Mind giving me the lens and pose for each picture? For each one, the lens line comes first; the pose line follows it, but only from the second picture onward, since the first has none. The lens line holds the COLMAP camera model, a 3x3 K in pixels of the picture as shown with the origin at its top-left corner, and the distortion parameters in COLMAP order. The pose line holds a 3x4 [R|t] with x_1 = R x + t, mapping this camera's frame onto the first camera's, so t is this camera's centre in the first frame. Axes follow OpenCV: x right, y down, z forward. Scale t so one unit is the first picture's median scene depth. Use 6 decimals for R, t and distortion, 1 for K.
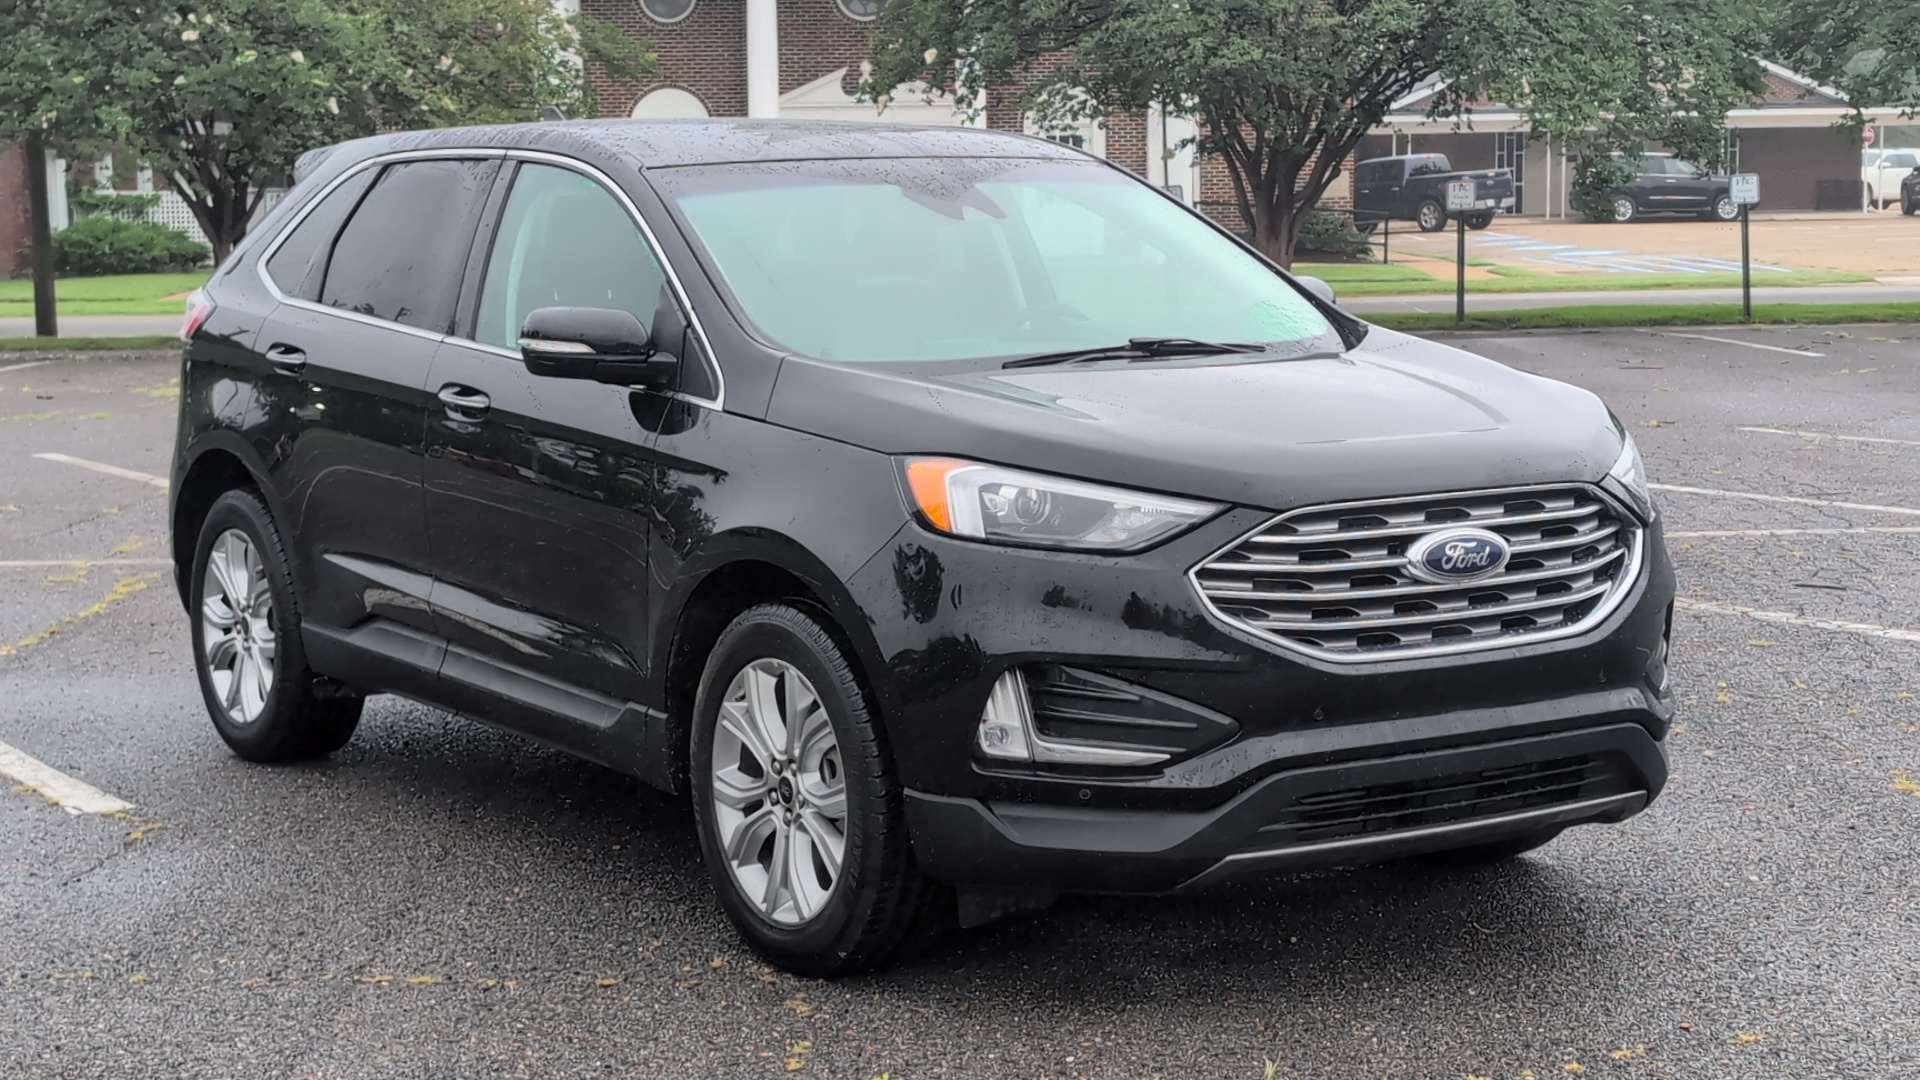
lens RADIAL K [[3212.9, 0, 960.0], [0, 3212.9, 540.0], [0, 0, 1]] dist [0.217430, -1.020341]
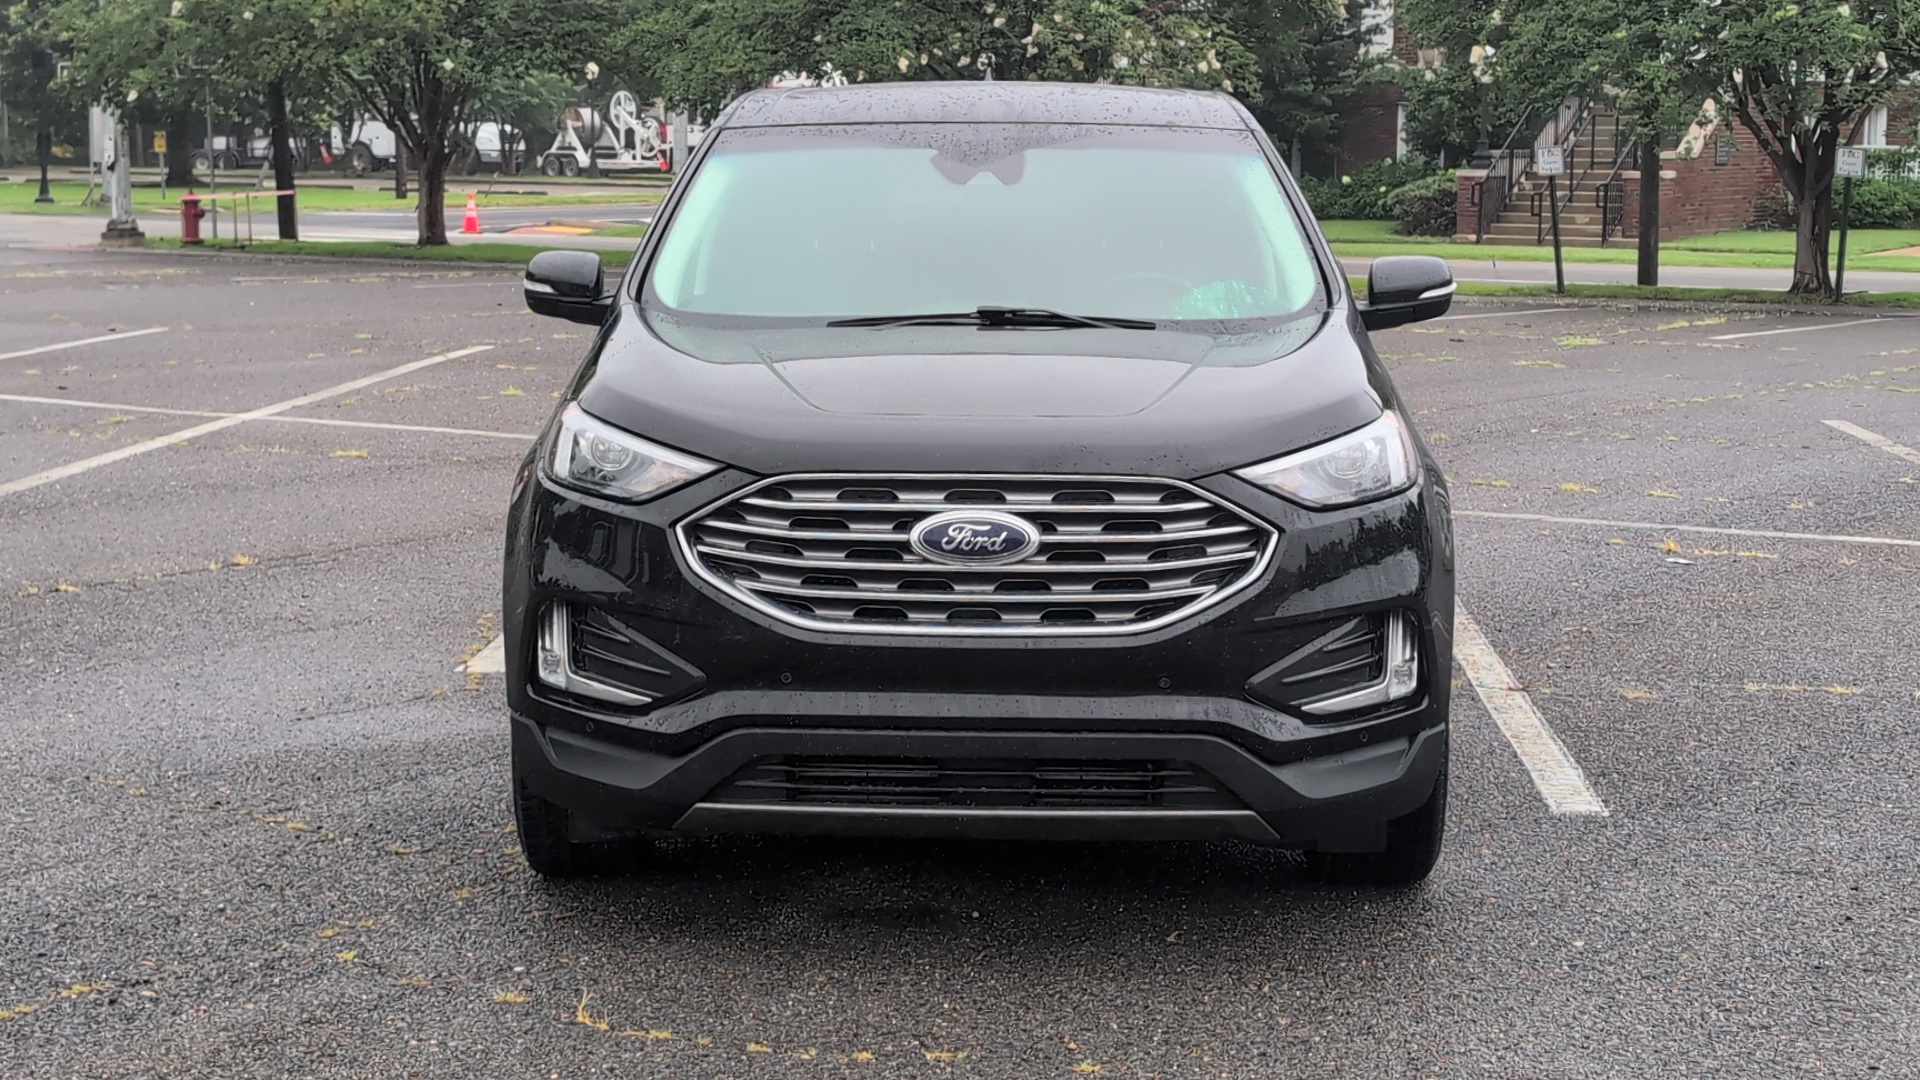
lens RADIAL K [[3212.9, 0, 960.0], [0, 3212.9, 540.0], [0, 0, 1]] dist [0.217430, -1.020341]
pose [[0.817187, 0.091972, -0.568987, 0.713236], [-0.083482, 0.995664, 0.041044, -0.034665], [0.570294, 0.013960, 0.821322, 0.192396]]
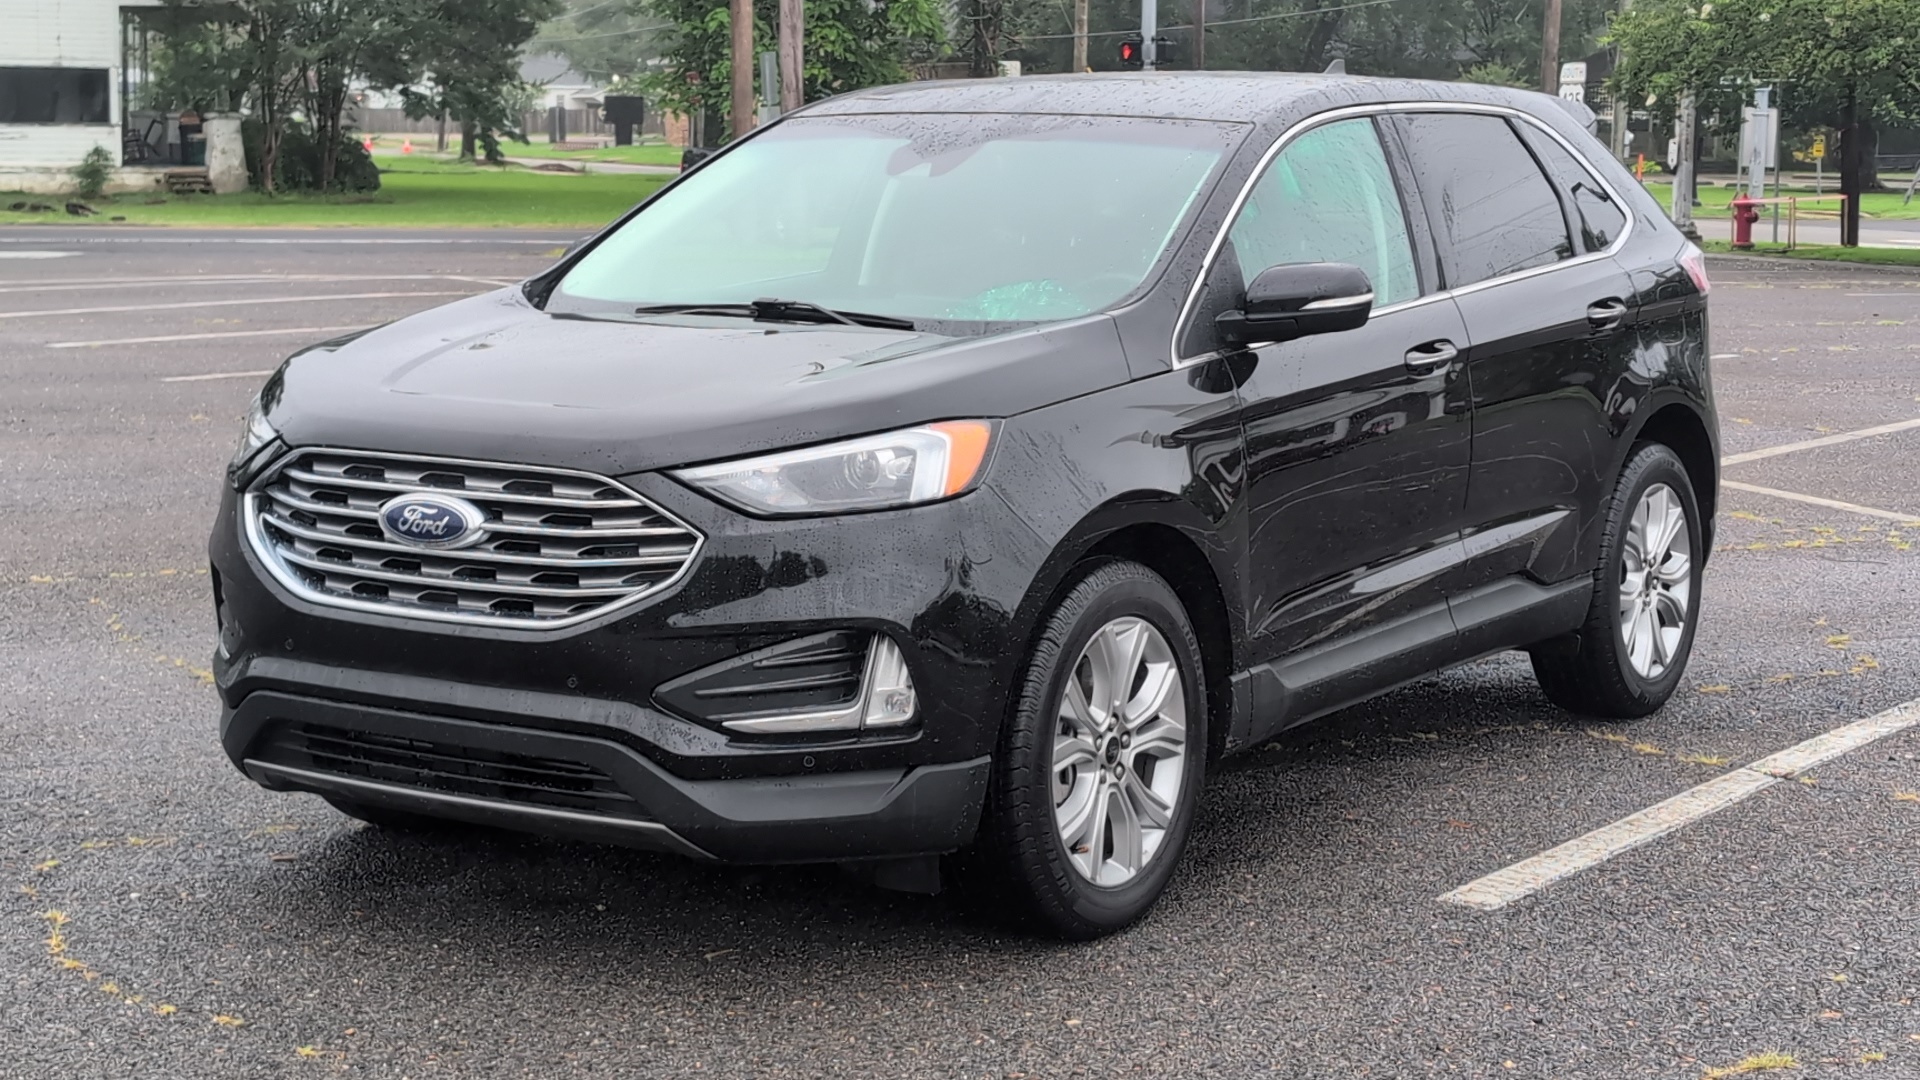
lens RADIAL K [[3212.9, 0, 960.0], [0, 3212.9, 540.0], [0, 0, 1]] dist [0.217430, -1.020341]
pose [[0.396972, 0.135703, -0.907743, 1.119947], [-0.119040, 0.988268, 0.095682, -0.103550], [0.910078, 0.070074, 0.408469, 0.748973]]
